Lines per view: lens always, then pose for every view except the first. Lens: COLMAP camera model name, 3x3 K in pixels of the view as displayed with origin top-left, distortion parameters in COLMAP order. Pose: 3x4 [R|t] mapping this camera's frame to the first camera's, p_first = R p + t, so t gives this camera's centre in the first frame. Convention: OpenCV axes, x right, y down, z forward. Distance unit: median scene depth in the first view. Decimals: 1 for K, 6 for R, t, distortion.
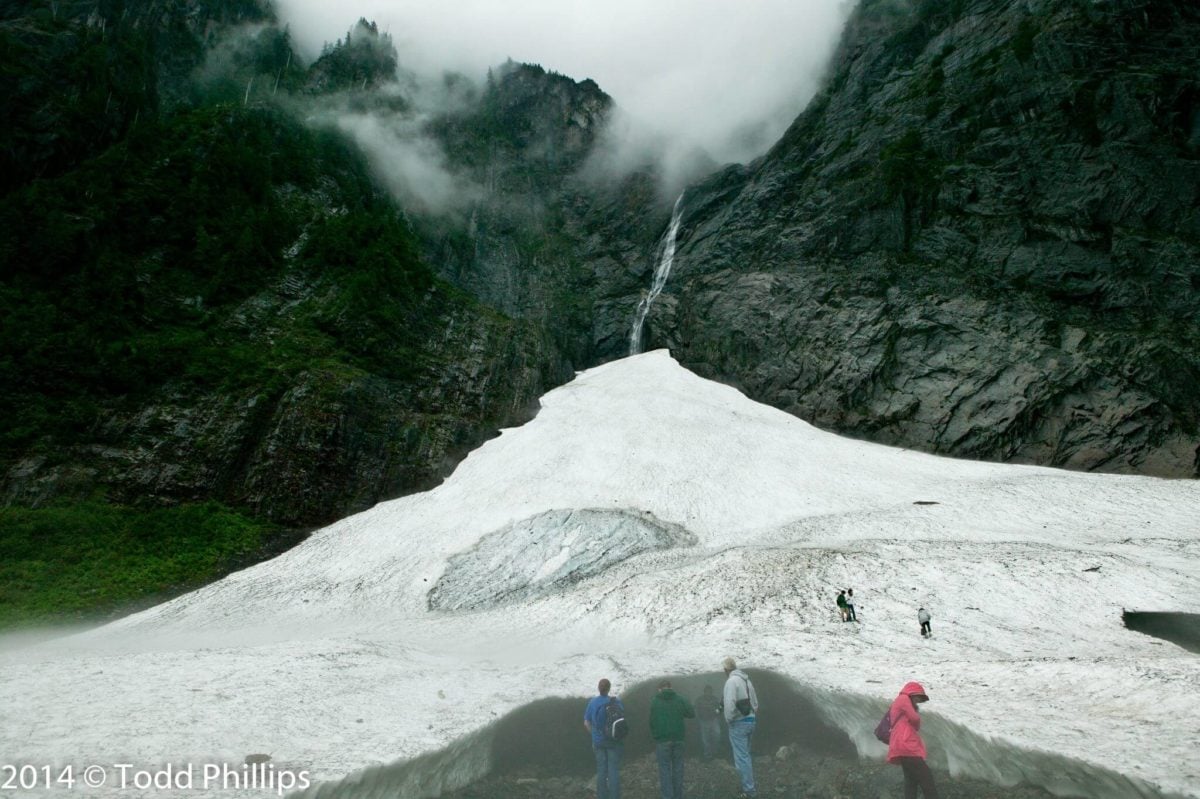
lens RADIAL K [[836.0, 0, 600.0], [0, 836.0, 399.5], [0, 0, 1]] dist [-0.113735, 0.100152]
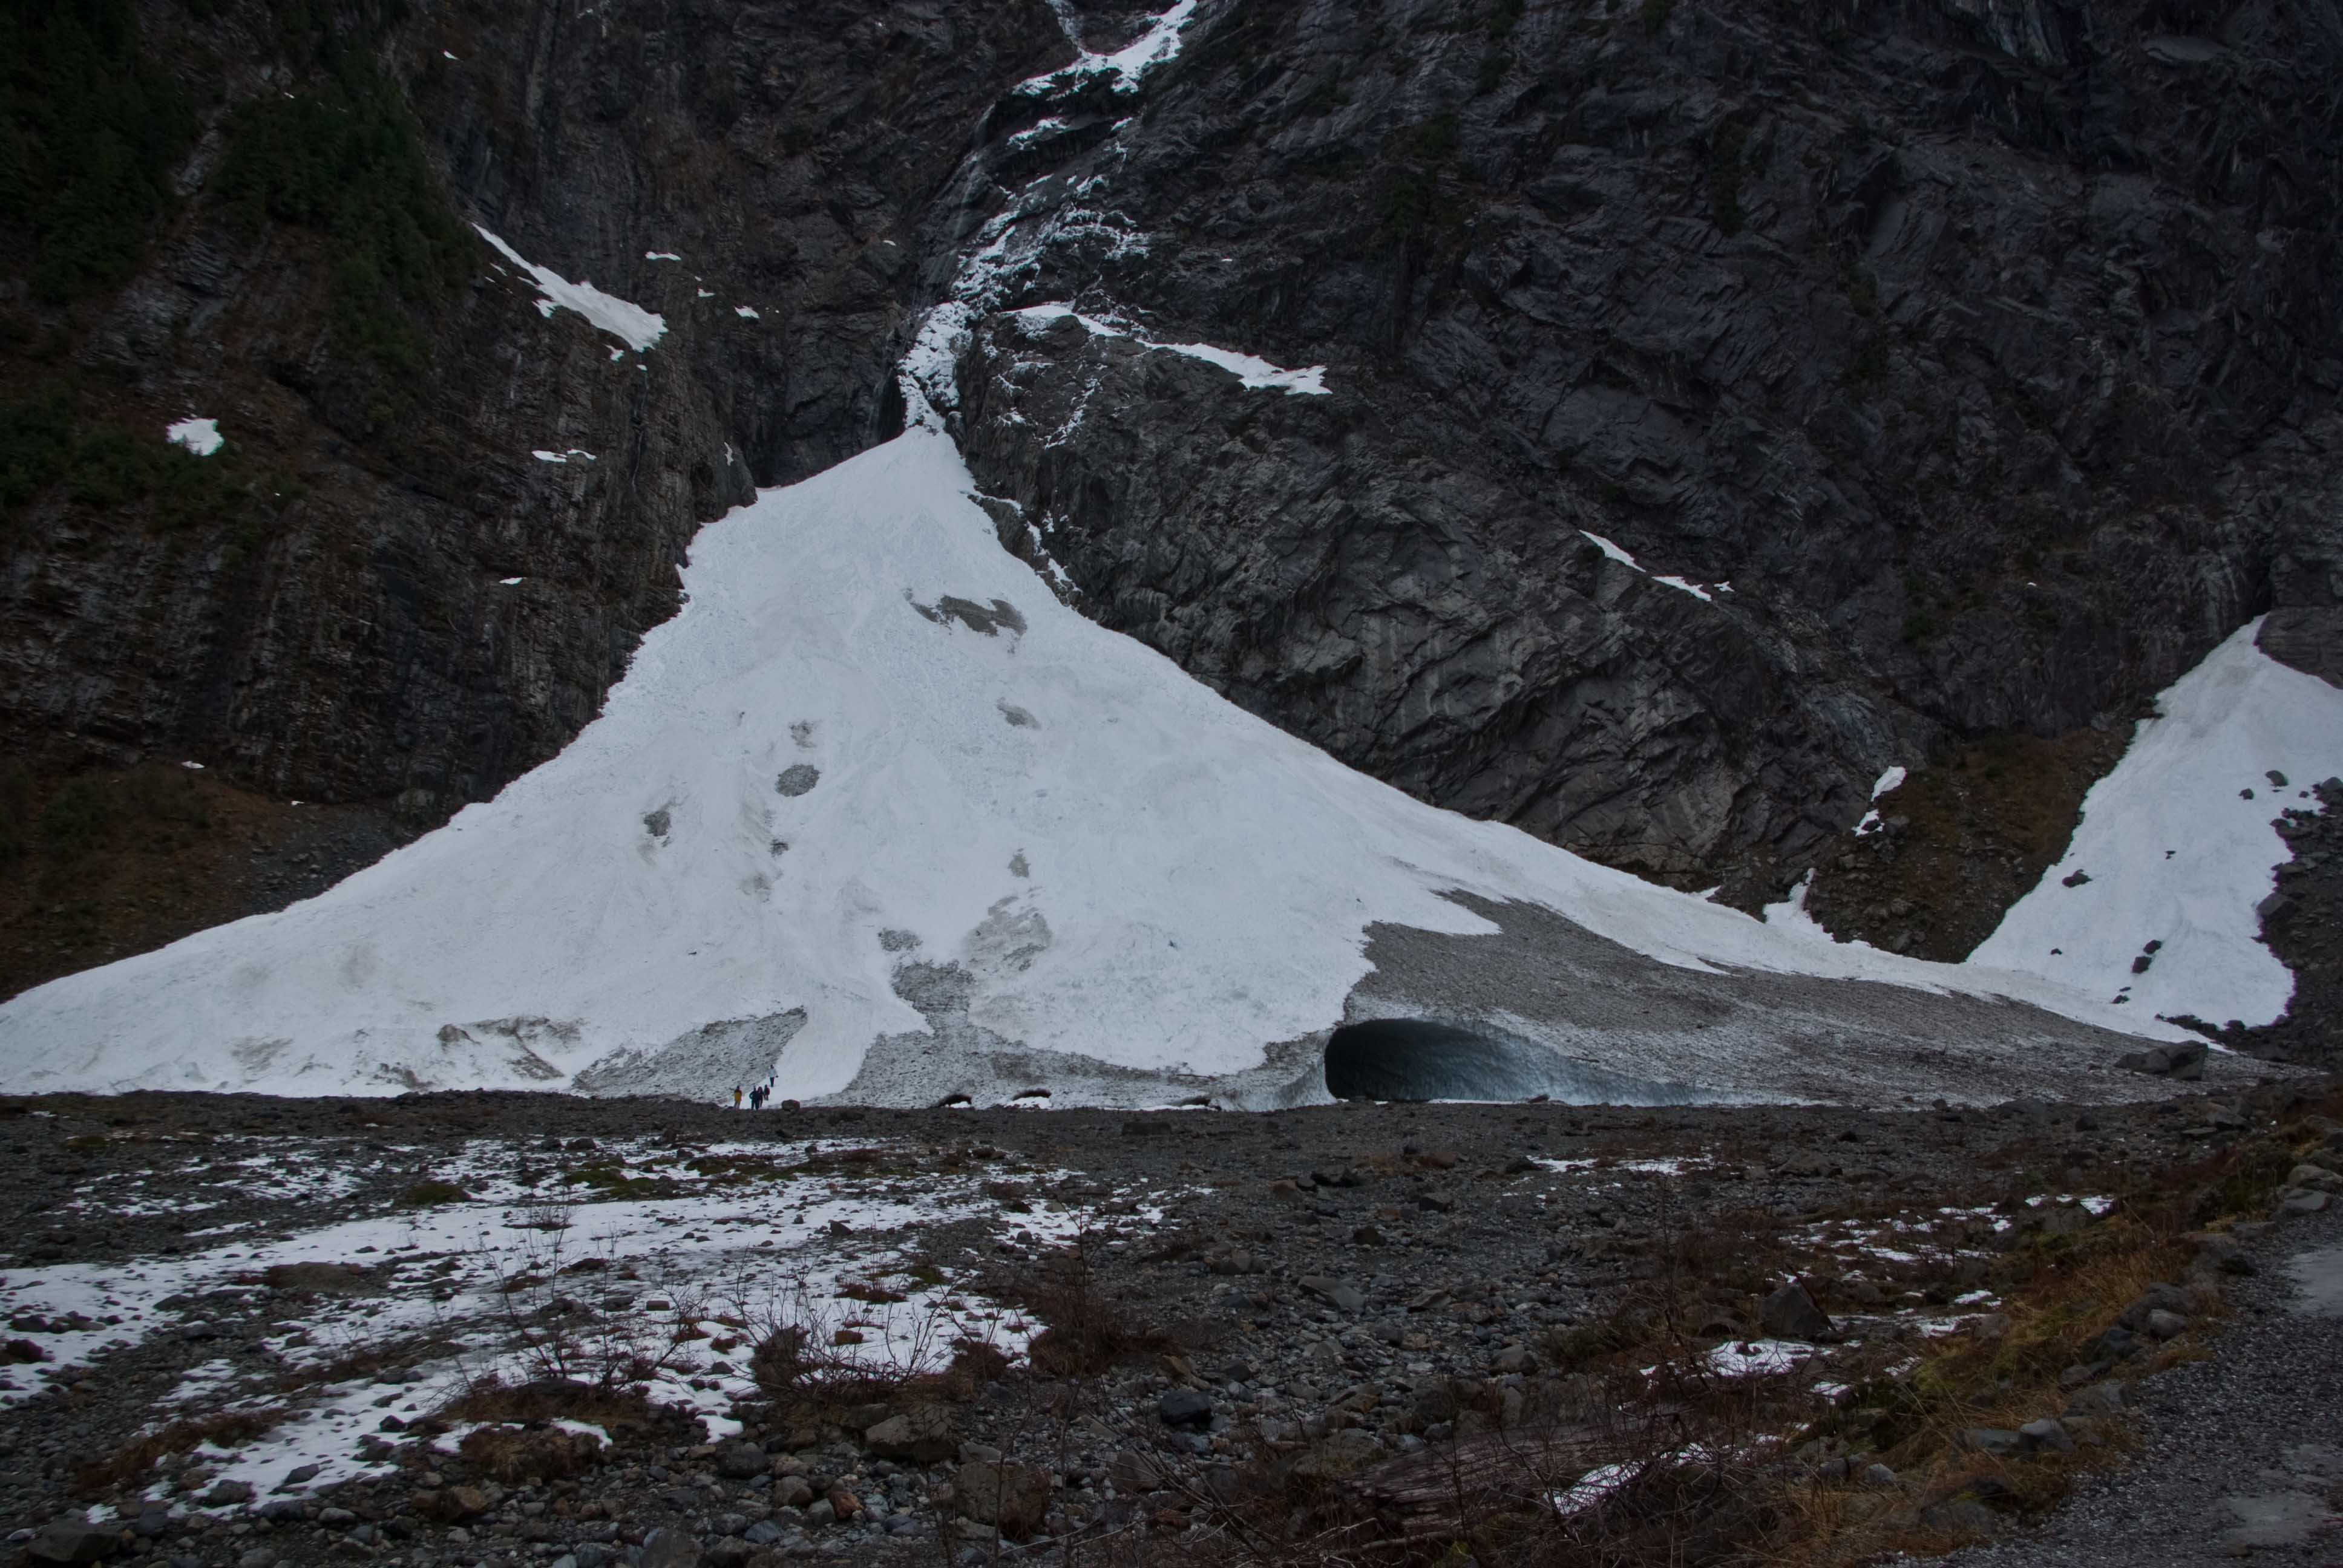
lens RADIAL K [[1881.1, 0, 1171.5], [0, 1881.1, 784.0], [0, 0, 1]] dist [-0.056673, 0.004279]
pose [[0.965255, 0.084669, 0.247213, -0.072180], [-0.127187, 0.978655, 0.161425, -0.098266], [-0.228269, -0.187259, 0.955420, -0.271255]]
